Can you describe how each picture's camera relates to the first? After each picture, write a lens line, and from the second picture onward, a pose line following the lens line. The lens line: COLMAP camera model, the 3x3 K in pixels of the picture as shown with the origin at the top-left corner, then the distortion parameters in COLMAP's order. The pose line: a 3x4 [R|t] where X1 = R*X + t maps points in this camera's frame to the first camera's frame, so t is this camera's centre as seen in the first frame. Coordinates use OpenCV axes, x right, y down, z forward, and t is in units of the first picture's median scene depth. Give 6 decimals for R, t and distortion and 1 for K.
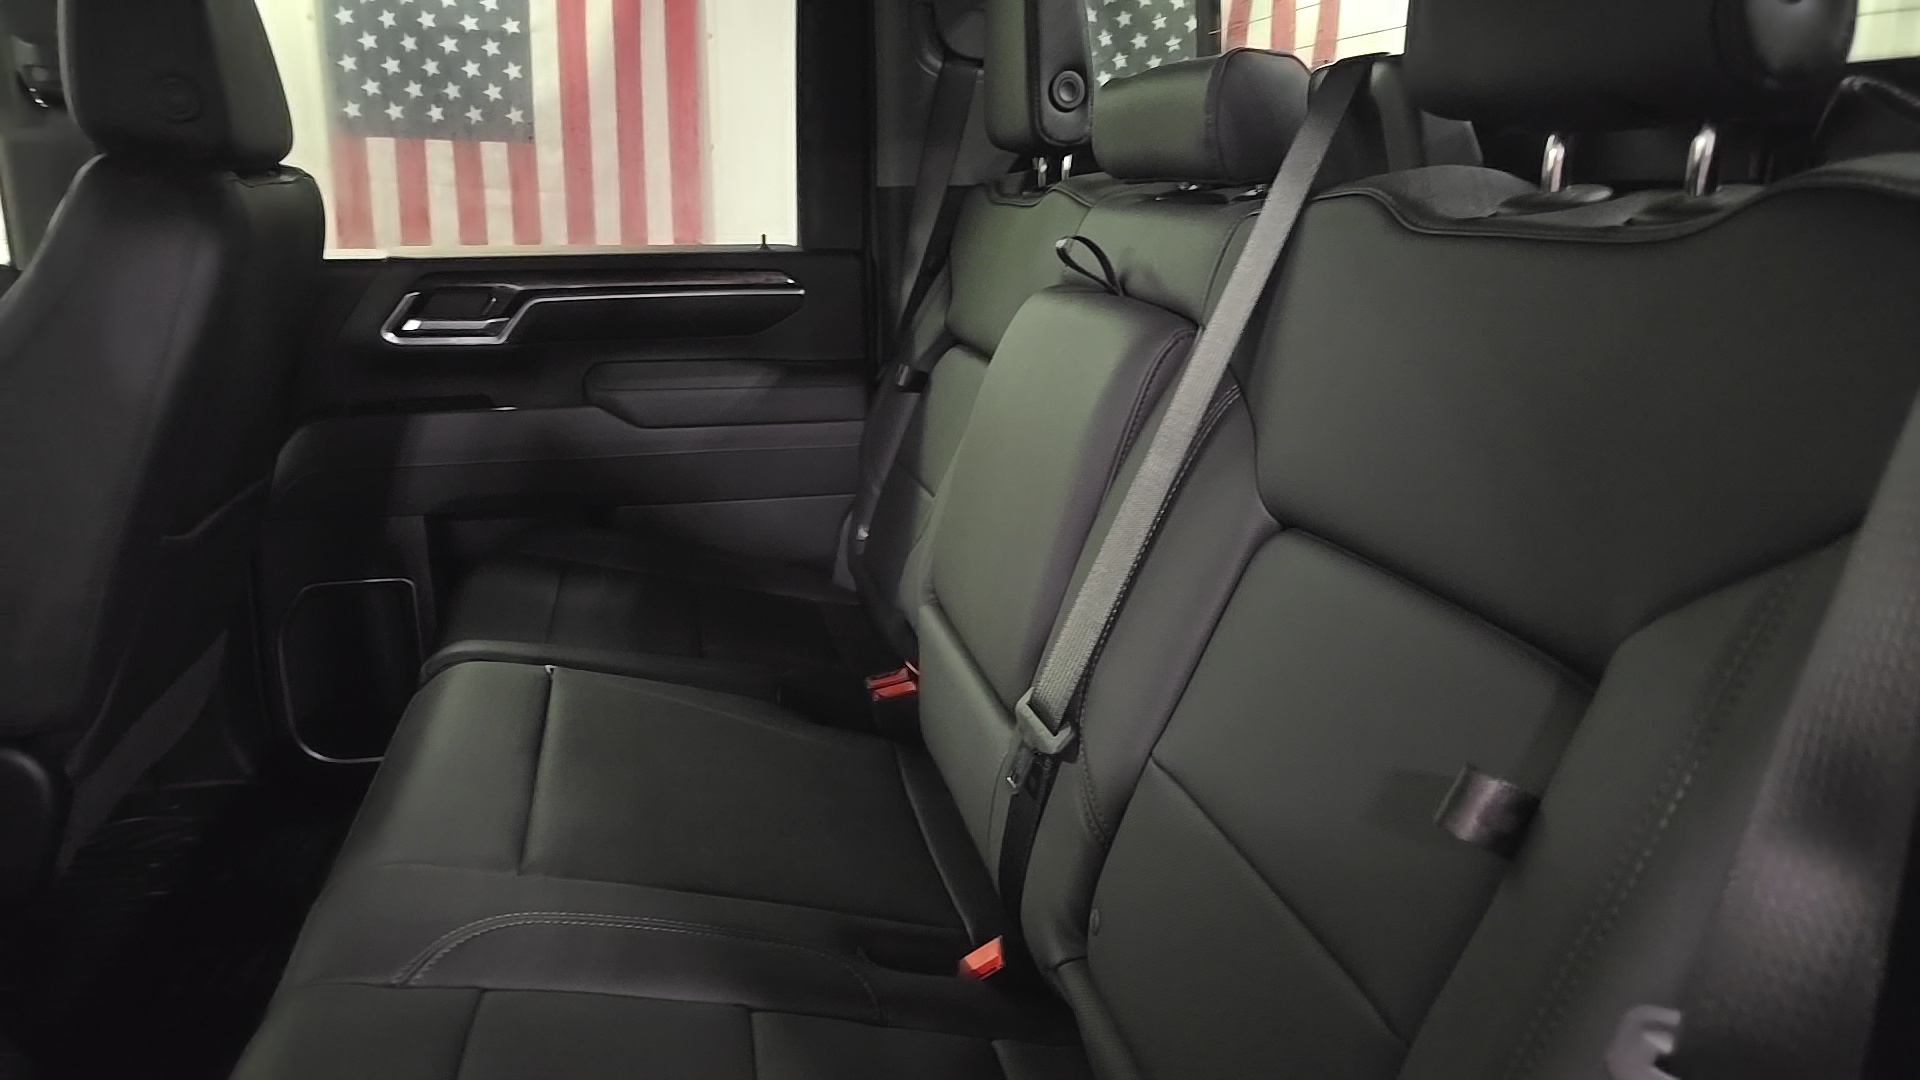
lens RADIAL K [[1289.7, 0, 957.8], [0, 1289.7, 559.5], [0, 0, 1]] dist [0.046384, -0.039682]
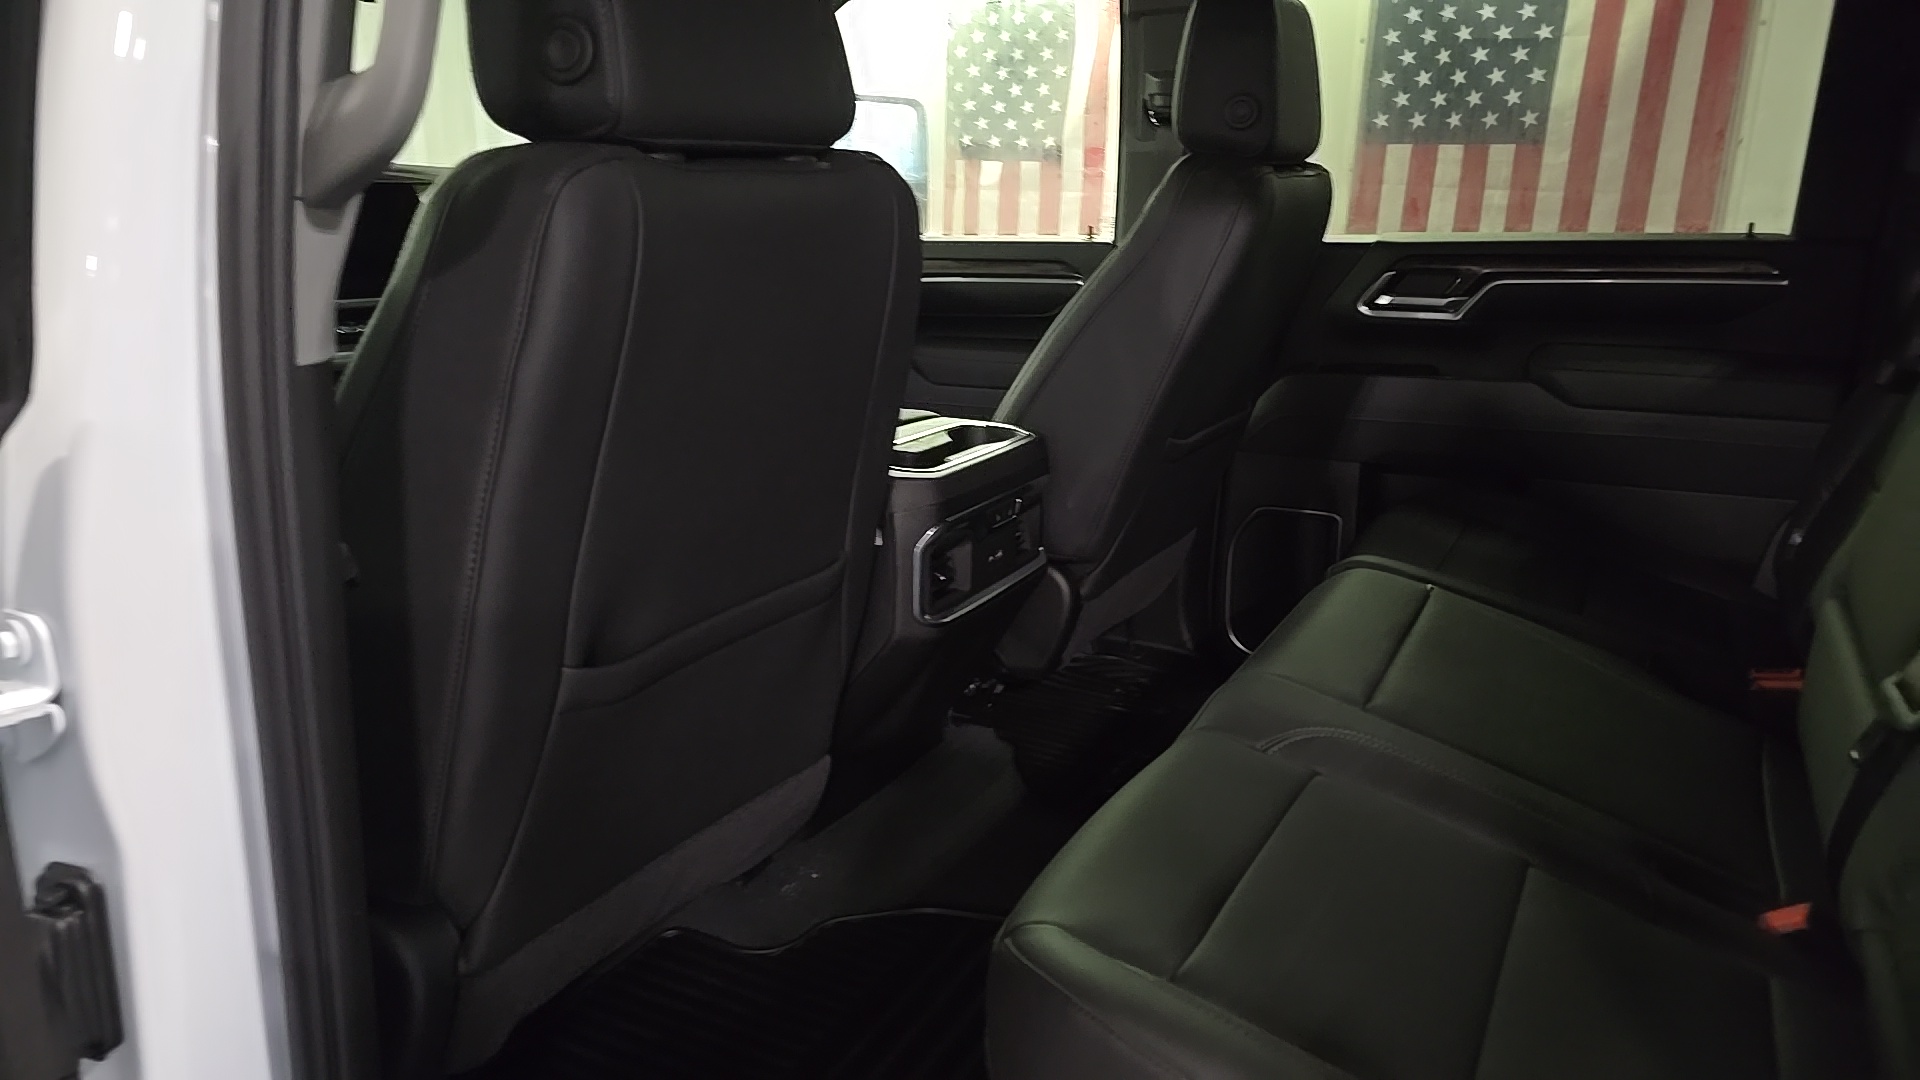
lens RADIAL K [[1289.7, 0, 957.8], [0, 1289.7, 559.5], [0, 0, 1]] dist [0.046384, -0.039682]
pose [[0.750978, 0.175582, -0.636556, 0.073890], [-0.180904, 0.981825, 0.057396, 0.050289], [0.635064, 0.072053, 0.769092, -0.118650]]
